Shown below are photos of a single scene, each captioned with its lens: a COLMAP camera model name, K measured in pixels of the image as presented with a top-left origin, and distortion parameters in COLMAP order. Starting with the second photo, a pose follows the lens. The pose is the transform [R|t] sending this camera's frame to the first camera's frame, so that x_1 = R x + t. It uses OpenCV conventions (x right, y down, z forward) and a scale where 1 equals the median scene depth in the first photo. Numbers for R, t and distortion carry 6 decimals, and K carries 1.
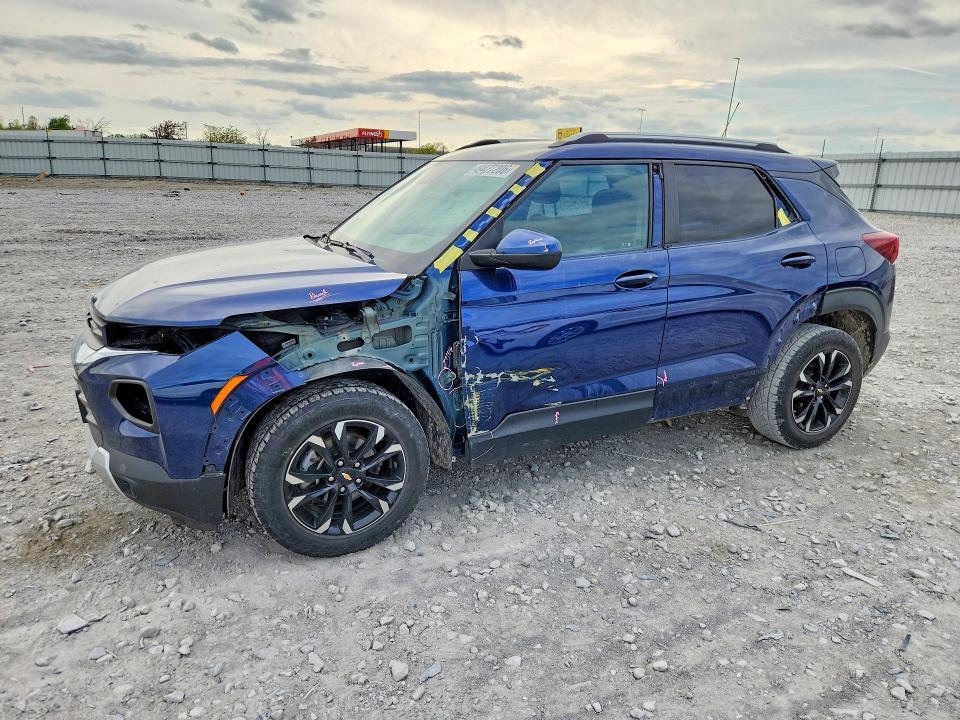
lens RADIAL K [[794.9, 0, 474.1], [0, 794.9, 359.0], [0, 0, 1]] dist [0.104394, -0.160704]
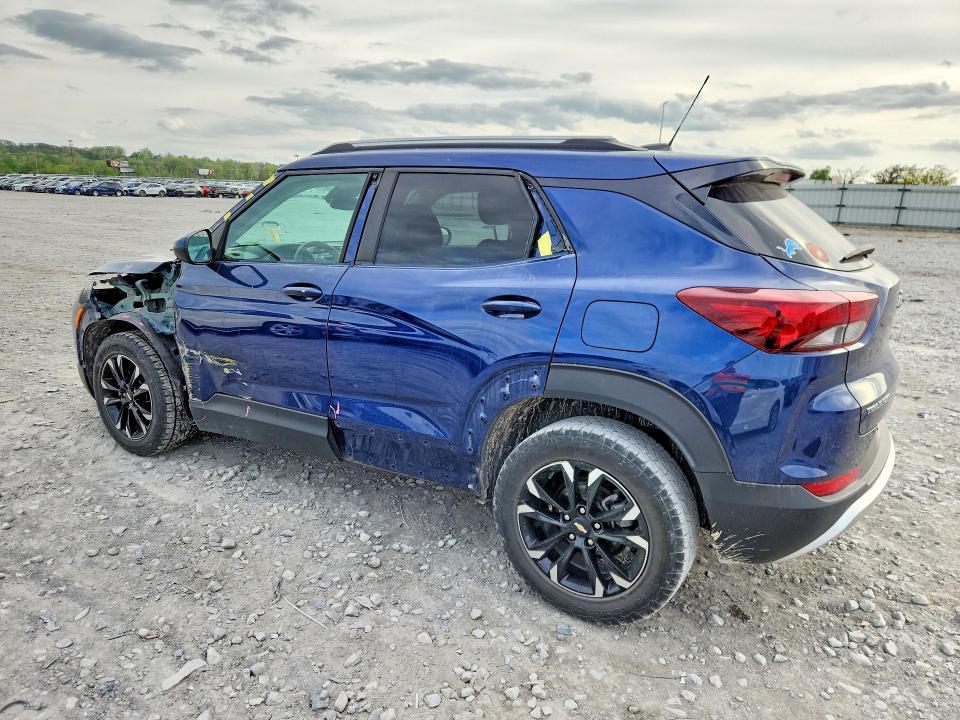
lens RADIAL K [[794.9, 0, 474.1], [0, 794.9, 359.0], [0, 0, 1]] dist [0.104394, -0.160704]
pose [[0.380770, 0.161443, -0.910467, 0.952158], [-0.226447, 0.970938, 0.077462, -0.116960], [0.896513, 0.176677, 0.406262, 0.666944]]
